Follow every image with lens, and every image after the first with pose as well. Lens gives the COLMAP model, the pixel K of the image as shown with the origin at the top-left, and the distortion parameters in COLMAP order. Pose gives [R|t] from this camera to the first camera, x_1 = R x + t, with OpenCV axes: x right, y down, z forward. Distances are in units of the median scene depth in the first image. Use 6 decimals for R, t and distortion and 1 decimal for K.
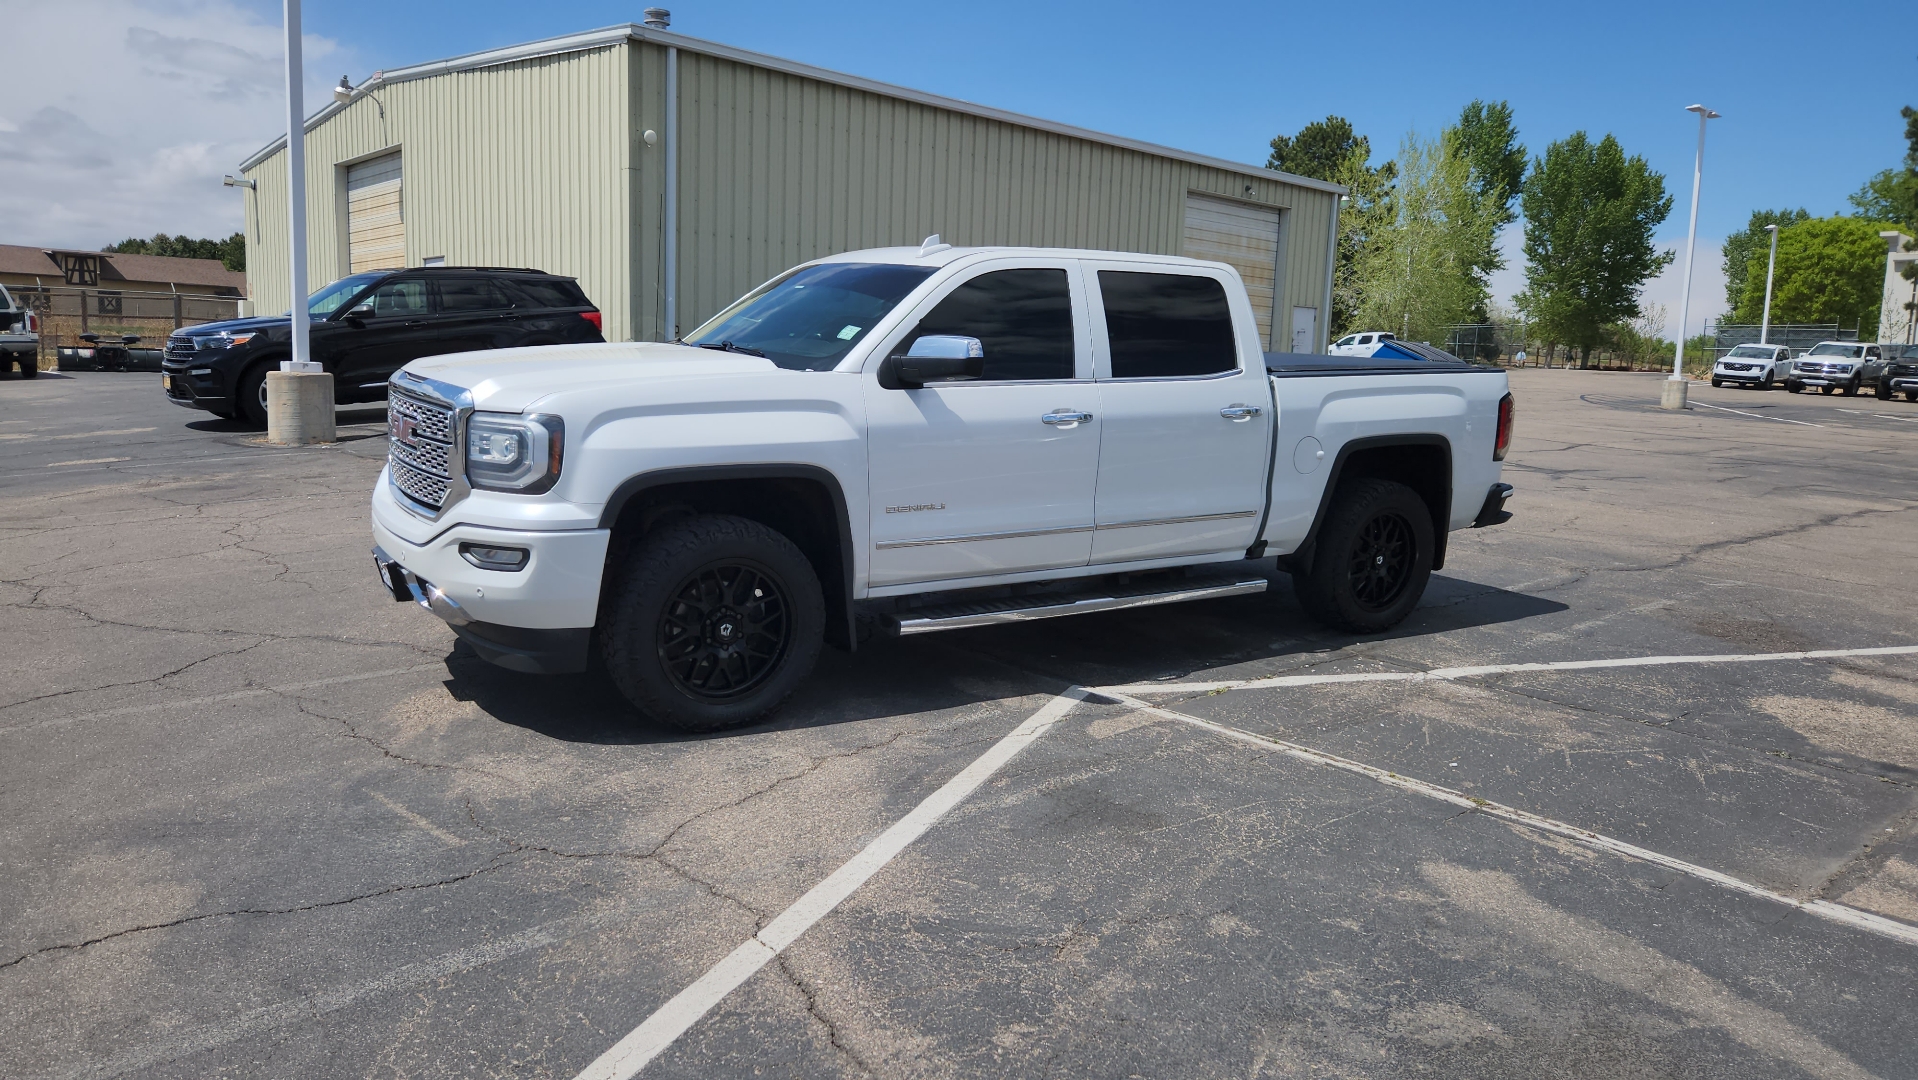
lens RADIAL K [[1296.5, 0, 939.5], [0, 1296.5, 531.4], [0, 0, 1]] dist [0.070579, -0.062678]
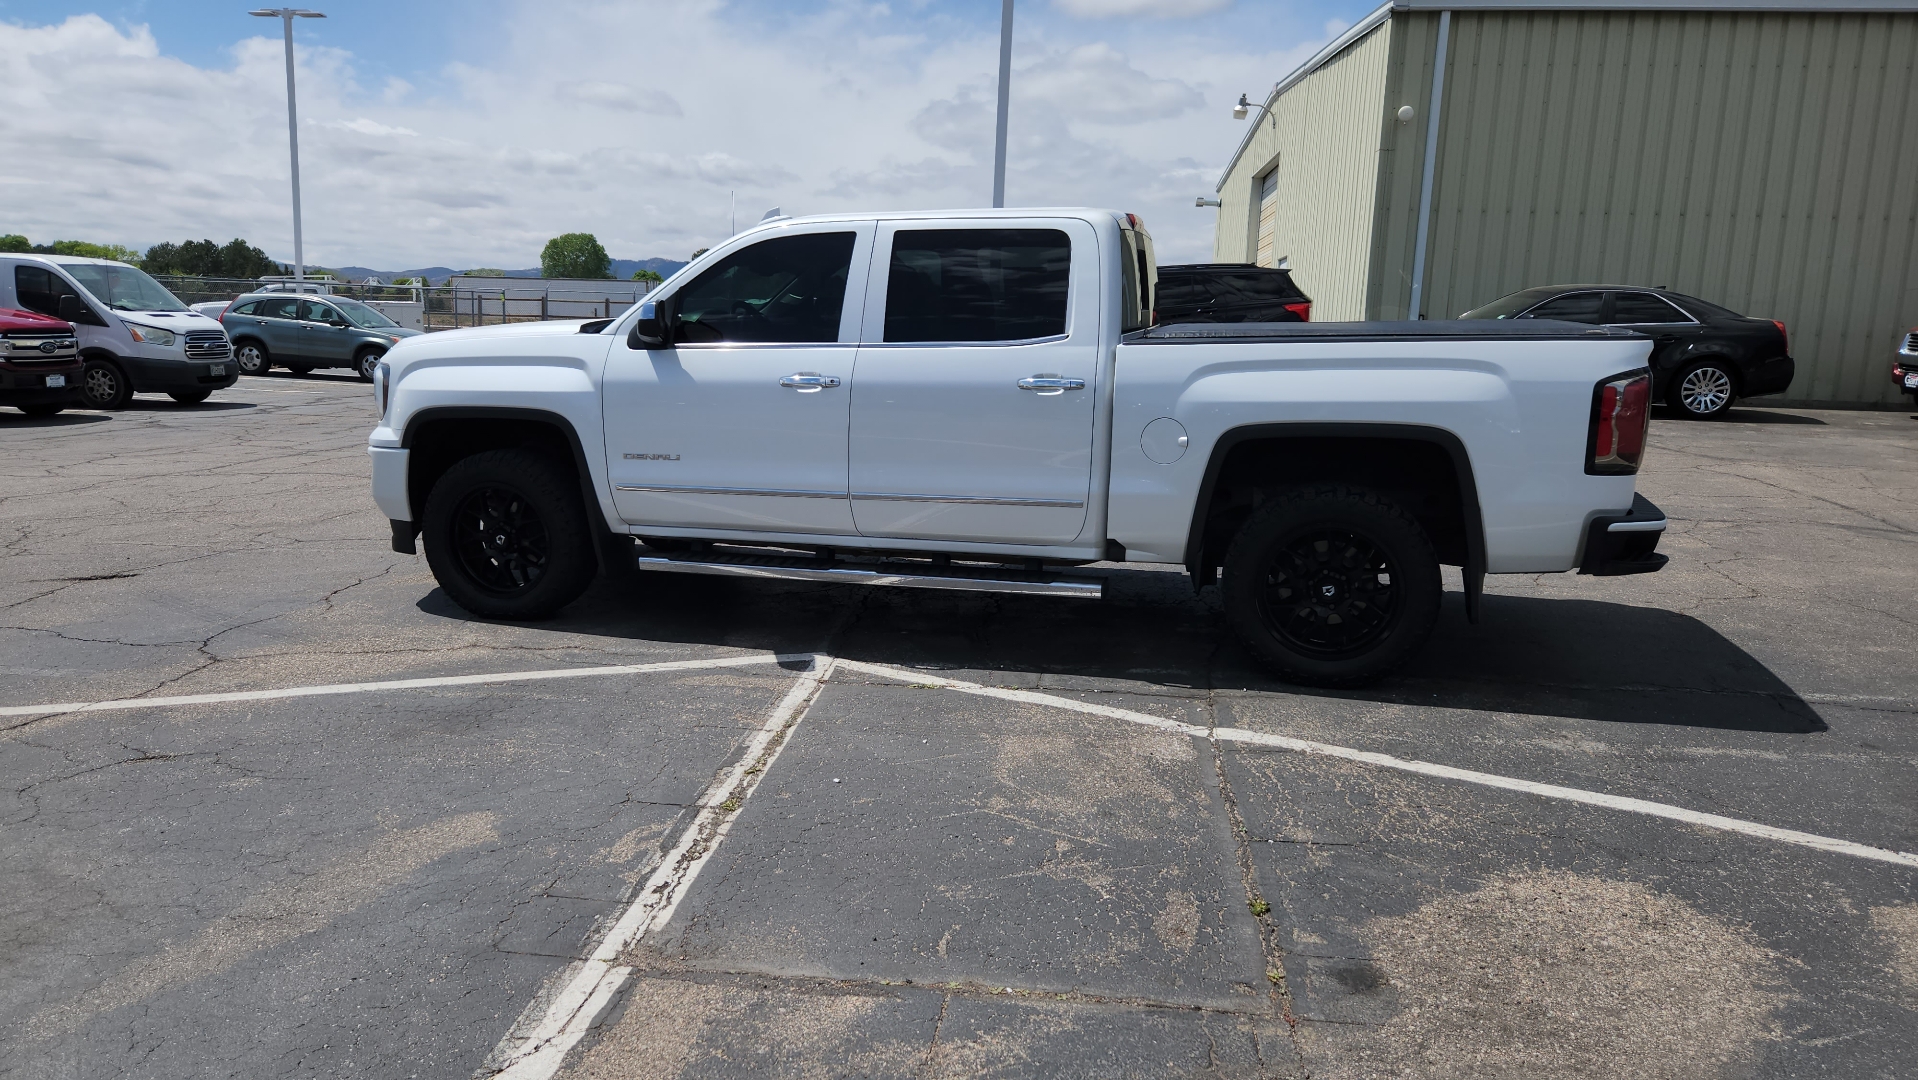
lens RADIAL K [[1291.4, 0, 915.7], [0, 1291.4, 551.0], [0, 0, 1]] dist [0.069826, -0.057508]
pose [[0.660326, 0.111863, -0.742601, 0.933275], [-0.104061, 0.992934, 0.057041, -0.023697], [0.743735, 0.039611, 0.667300, 0.414869]]
